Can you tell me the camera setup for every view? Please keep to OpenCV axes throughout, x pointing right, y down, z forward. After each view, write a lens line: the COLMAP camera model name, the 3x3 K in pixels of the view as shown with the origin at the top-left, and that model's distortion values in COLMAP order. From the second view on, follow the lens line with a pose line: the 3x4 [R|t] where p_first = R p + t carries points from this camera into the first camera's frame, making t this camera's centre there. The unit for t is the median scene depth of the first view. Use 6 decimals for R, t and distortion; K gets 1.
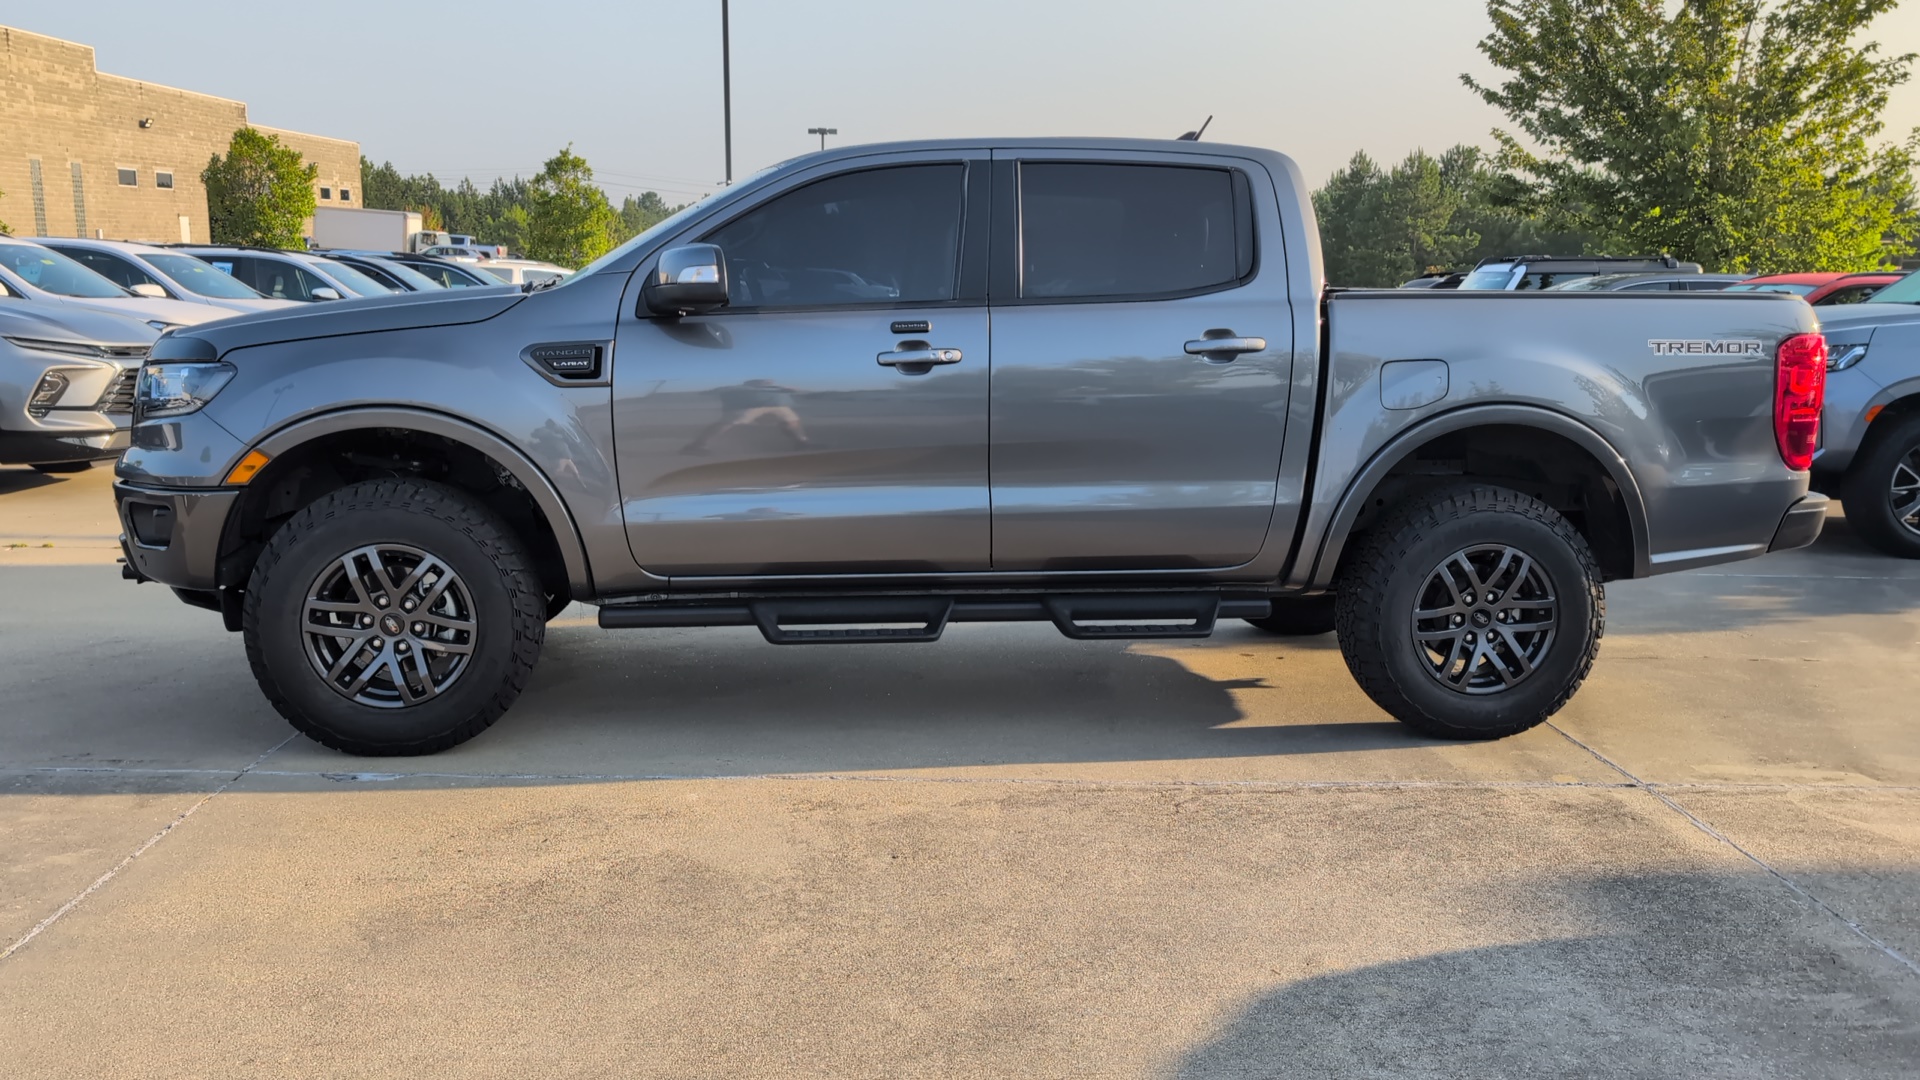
lens RADIAL K [[1633.6, 0, 960.0], [0, 1633.6, 540.0], [0, 0, 1]] dist [0.021276, -0.009952]
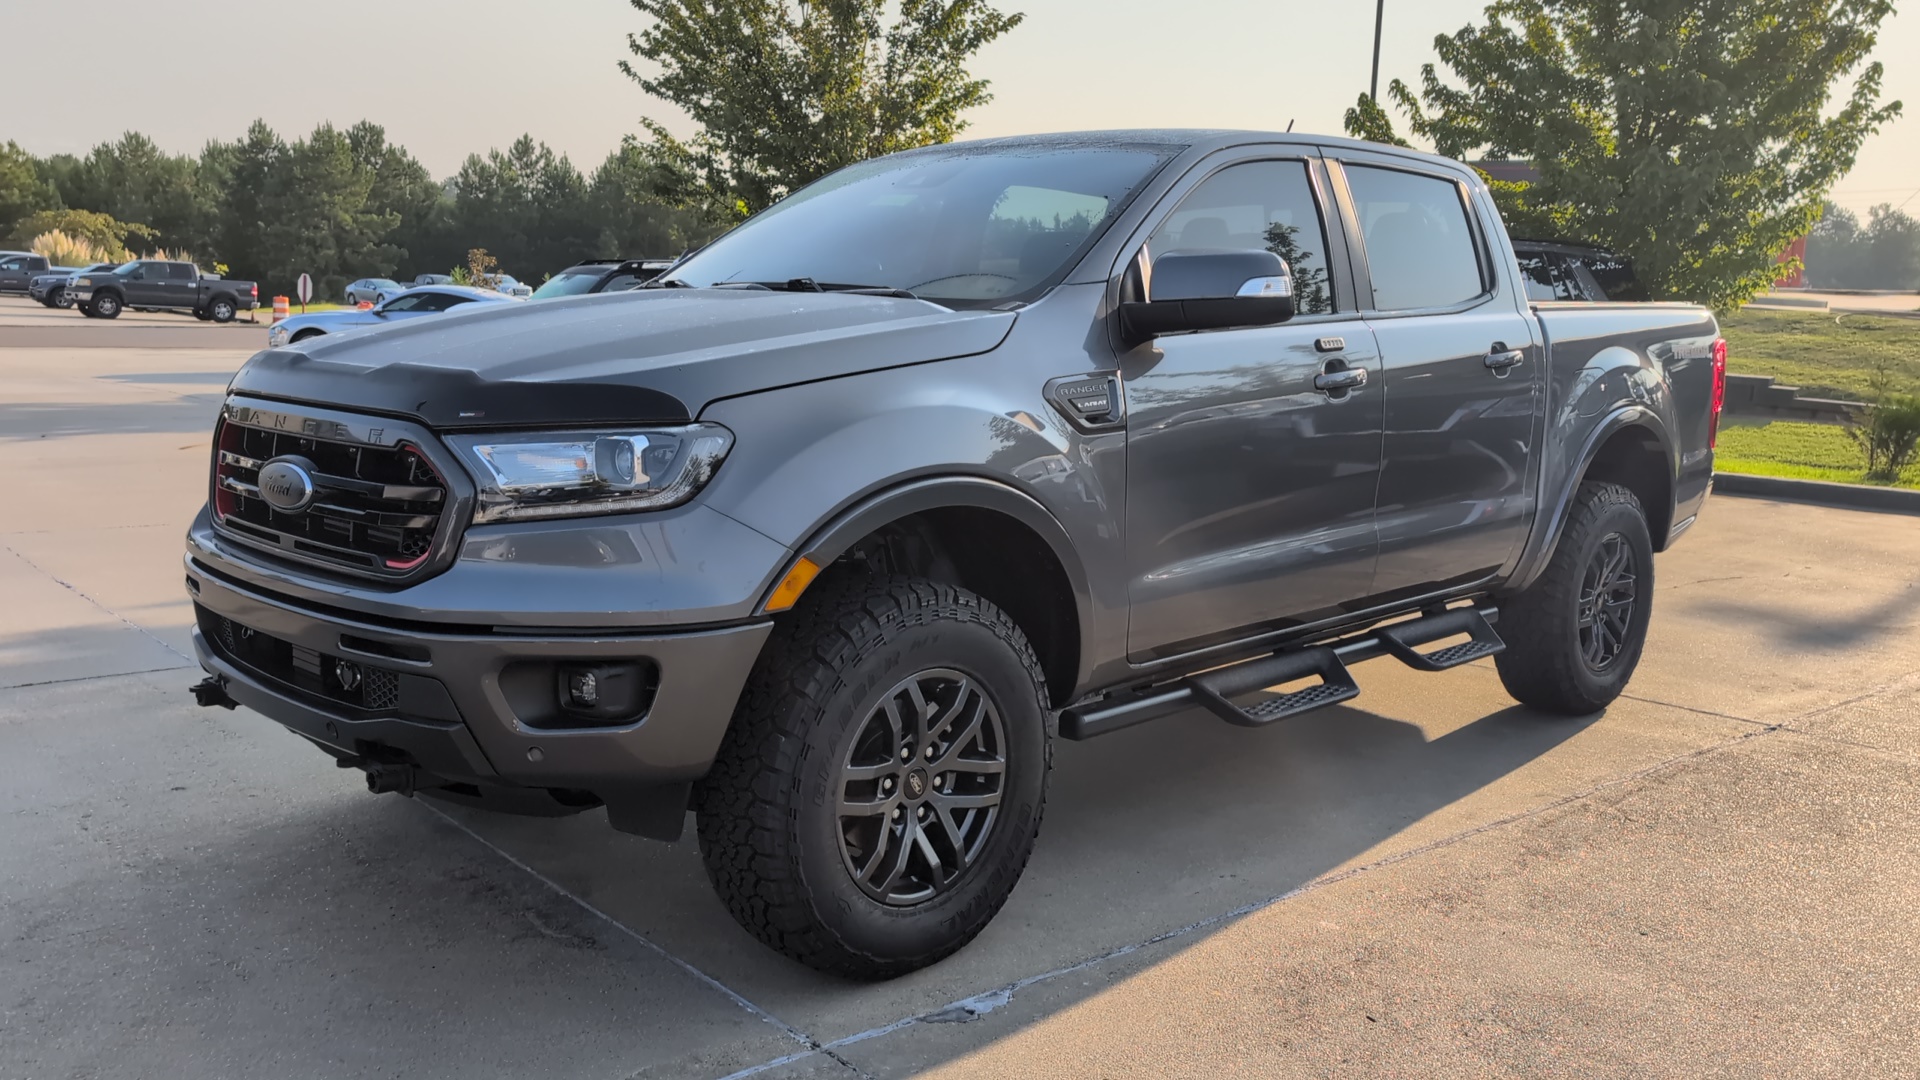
lens RADIAL K [[1639.3, 0, 959.4], [0, 1639.3, 496.2], [0, 0, 1]] dist [0.047602, 0.001873]
pose [[0.788824, -0.076356, 0.609858, -0.175367], [0.085488, 0.996239, 0.014158, -0.018552], [-0.608645, 0.040968, 0.792385, 0.098834]]
